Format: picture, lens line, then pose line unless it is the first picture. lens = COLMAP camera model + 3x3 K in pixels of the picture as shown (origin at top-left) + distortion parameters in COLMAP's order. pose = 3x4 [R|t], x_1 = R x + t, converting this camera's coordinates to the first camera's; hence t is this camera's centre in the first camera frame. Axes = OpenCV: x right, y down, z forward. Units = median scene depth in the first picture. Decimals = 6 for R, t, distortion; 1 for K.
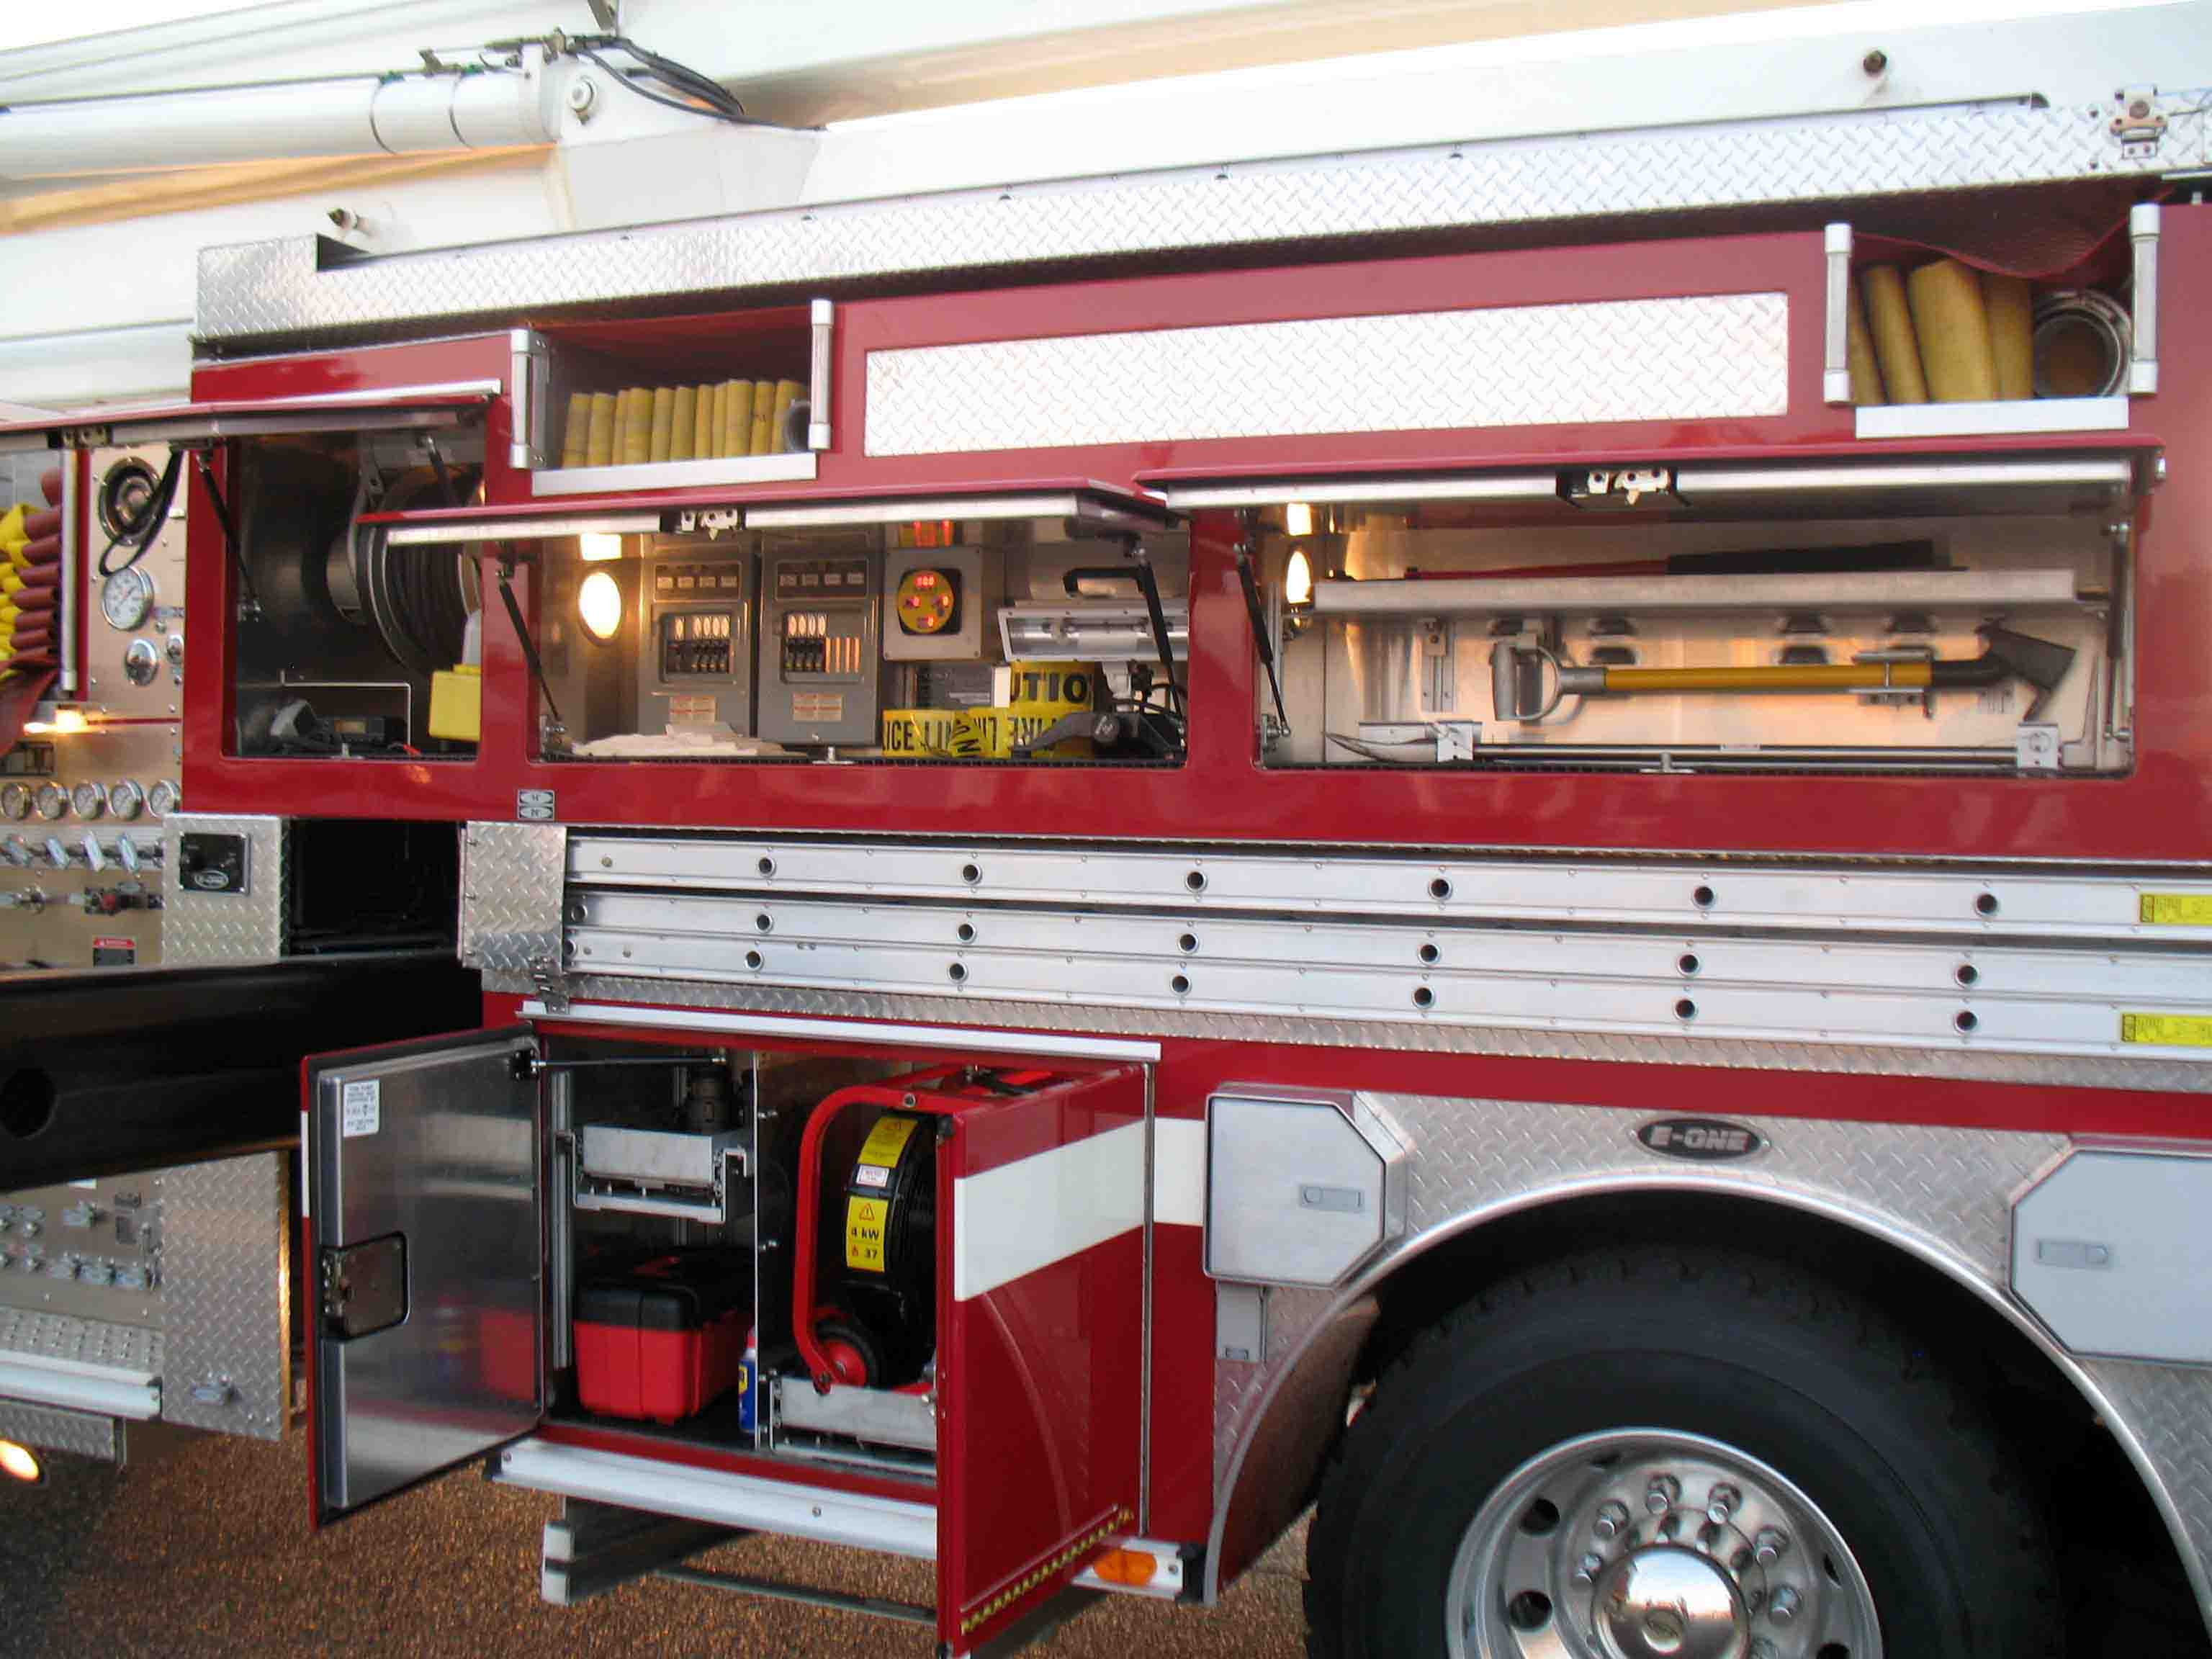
lens RADIAL K [[2336.9, 0, 982.5], [0, 2336.9, 824.3], [0, 0, 1]] dist [-0.194317, 0.183777]
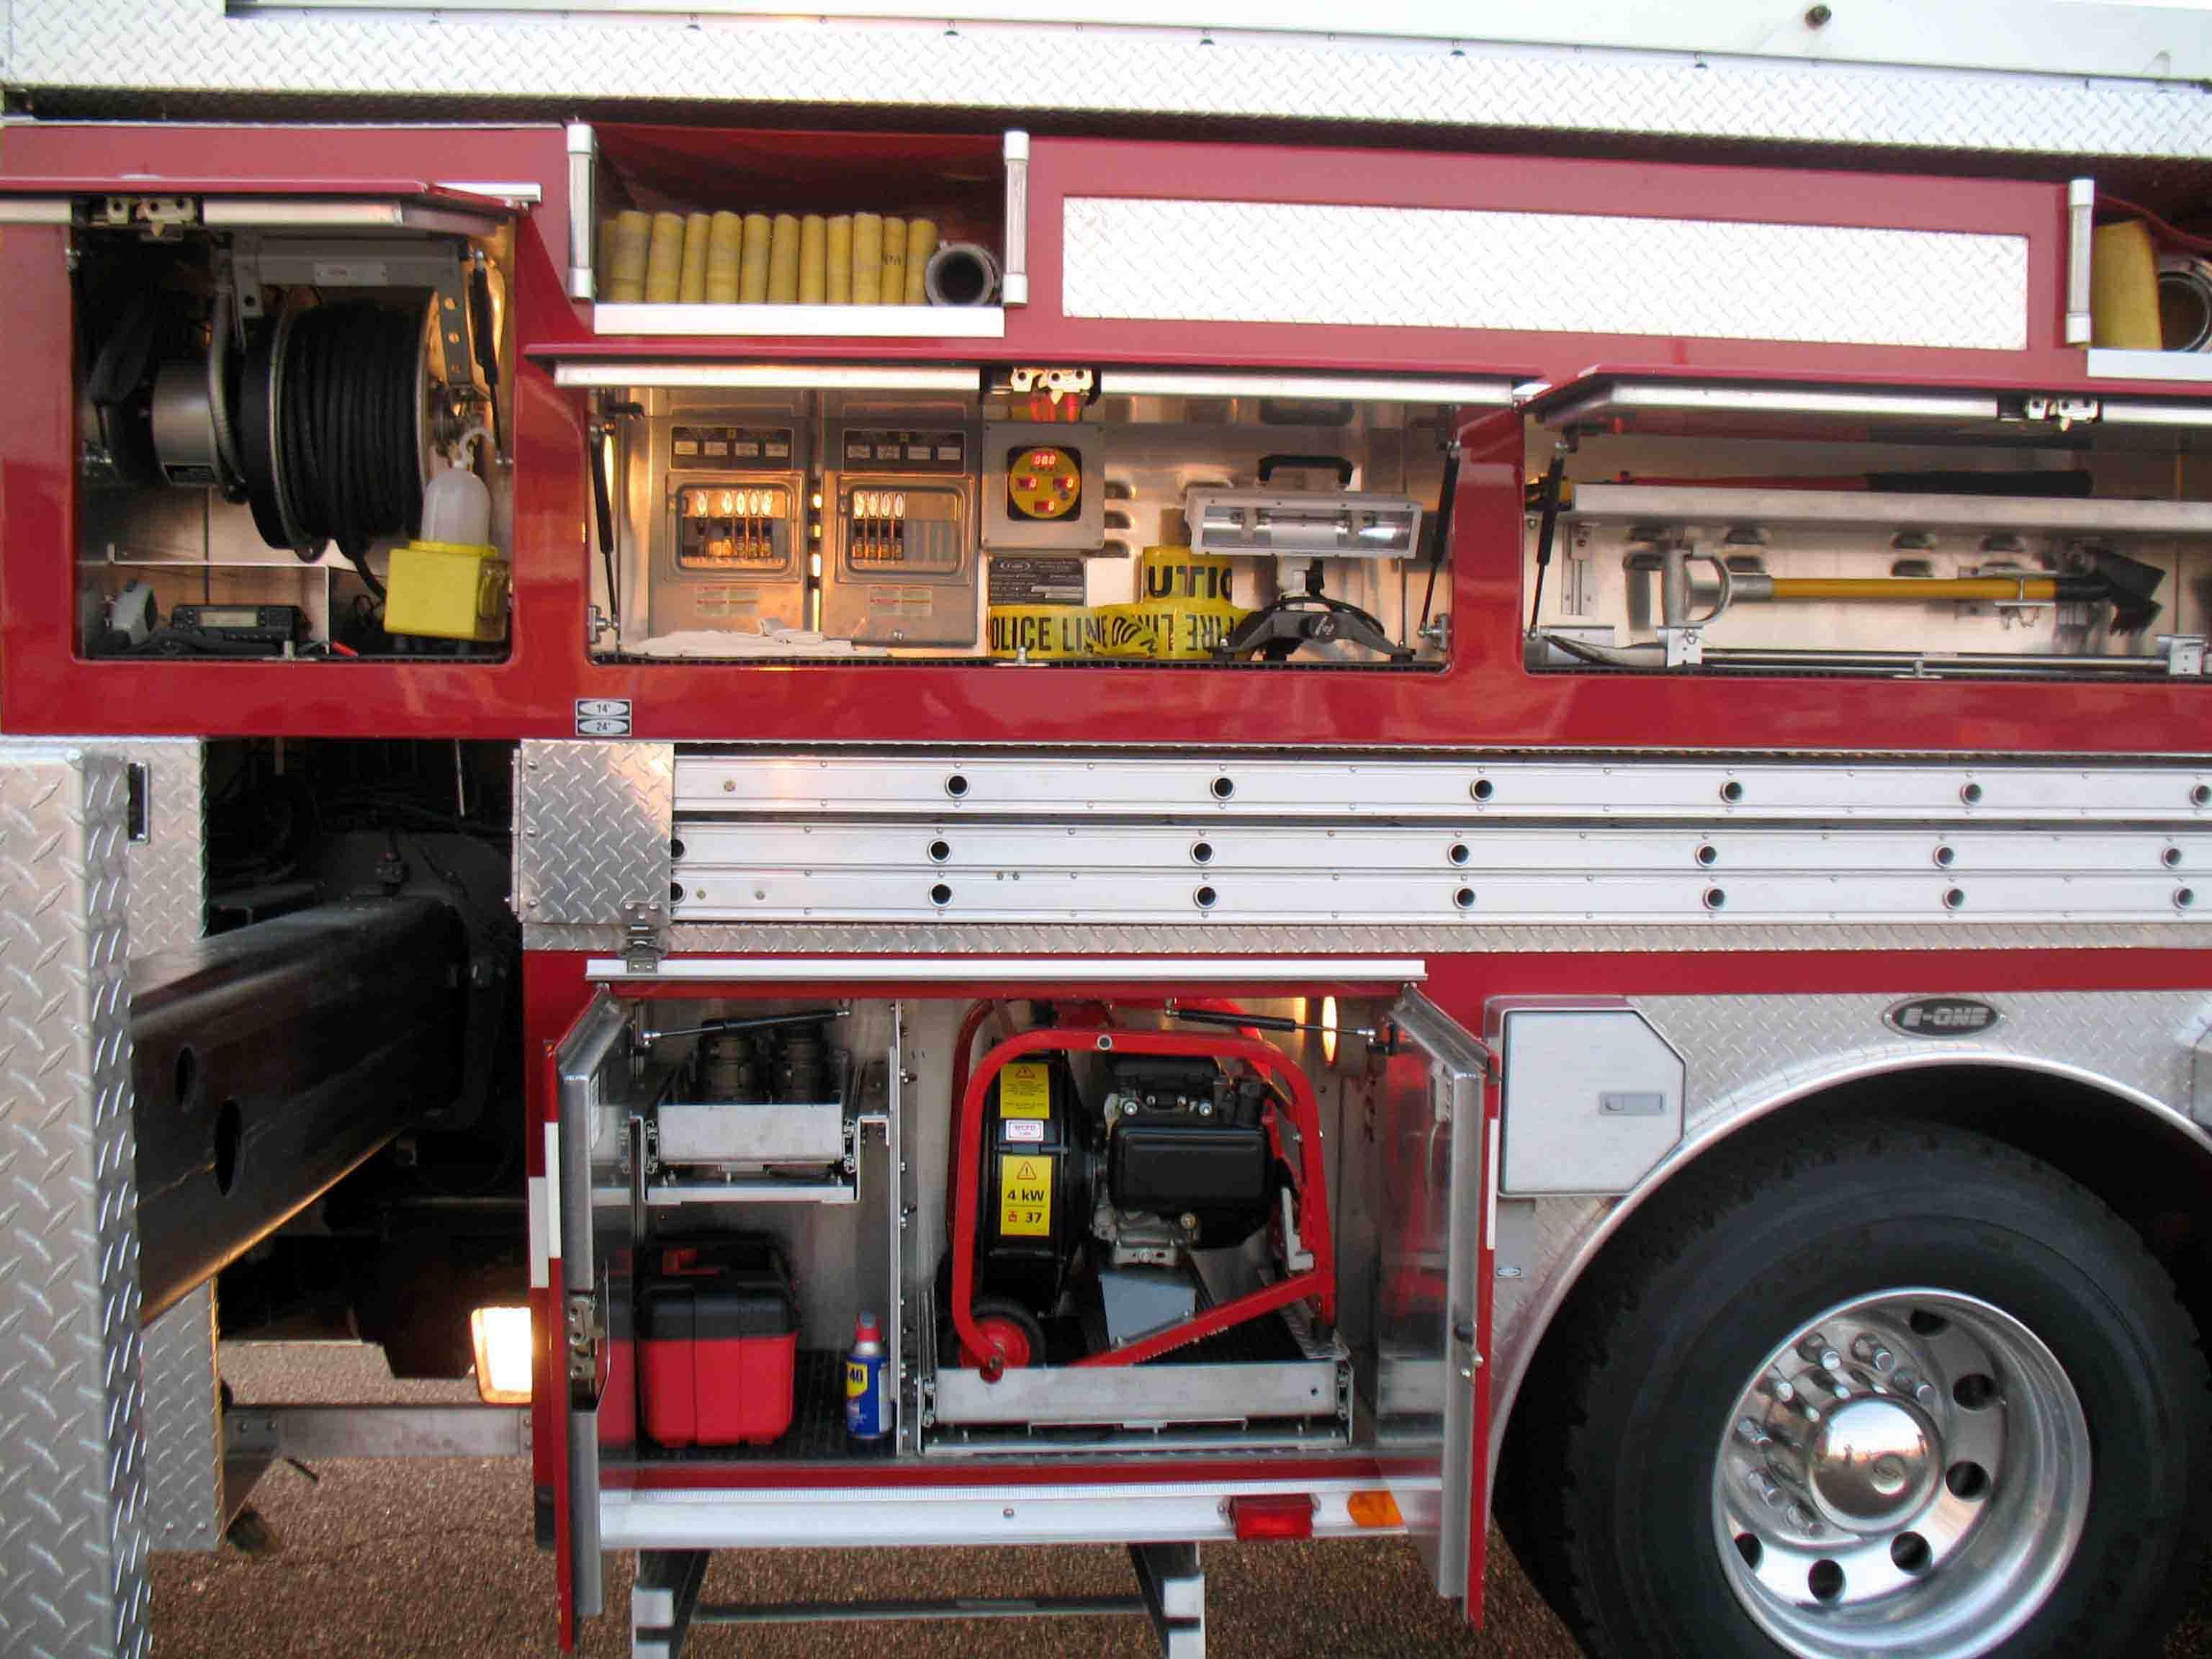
lens RADIAL K [[2336.9, 0, 982.5], [0, 2336.9, 824.3], [0, 0, 1]] dist [-0.194317, 0.183777]
pose [[0.872762, -0.035456, 0.486857, -0.500299], [0.011841, 0.998603, 0.051498, -0.011900], [-0.488003, -0.039181, 0.871962, 0.240694]]
